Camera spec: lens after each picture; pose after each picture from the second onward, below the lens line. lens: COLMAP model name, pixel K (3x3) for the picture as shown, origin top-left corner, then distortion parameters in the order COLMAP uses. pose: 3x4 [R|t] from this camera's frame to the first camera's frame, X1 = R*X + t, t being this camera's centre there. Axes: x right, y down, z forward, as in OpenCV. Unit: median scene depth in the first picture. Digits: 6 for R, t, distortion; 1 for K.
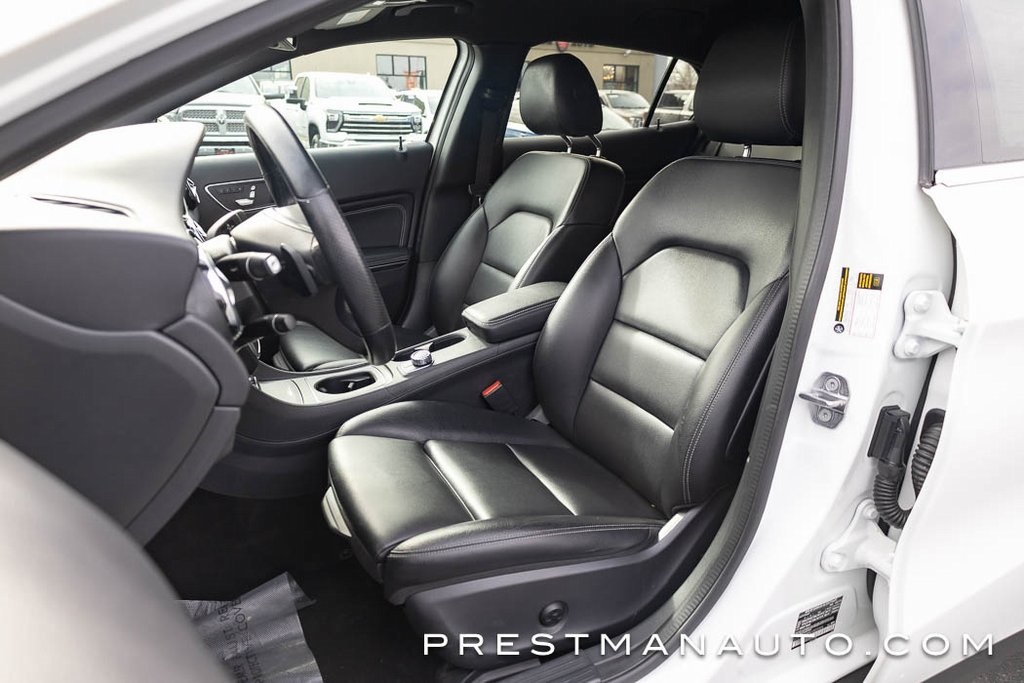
lens RADIAL K [[679.2, 0, 511.4], [0, 679.2, 335.3], [0, 0, 1]] dist [0.007453, 0.002445]
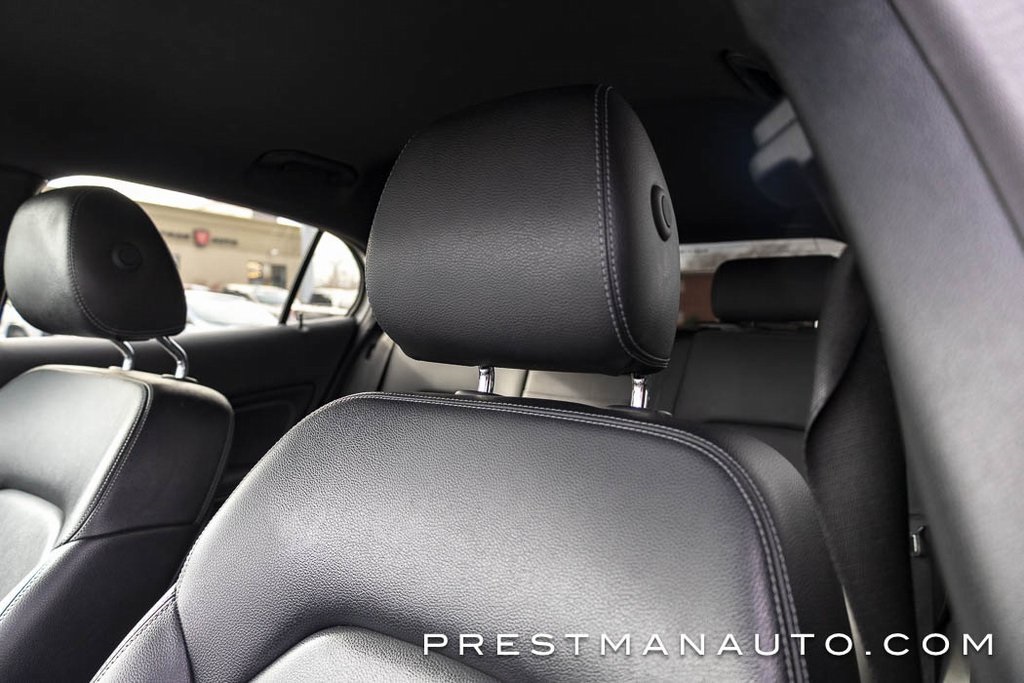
lens RADIAL K [[679.2, 0, 515.0], [0, 679.2, 339.8], [0, 0, 1]] dist [0.007453, 0.002445]
pose [[0.877755, 0.005094, 0.479082, 0.102837], [0.124371, 0.963243, -0.238108, -0.134285], [-0.462685, 0.268585, 0.844858, 0.430886]]
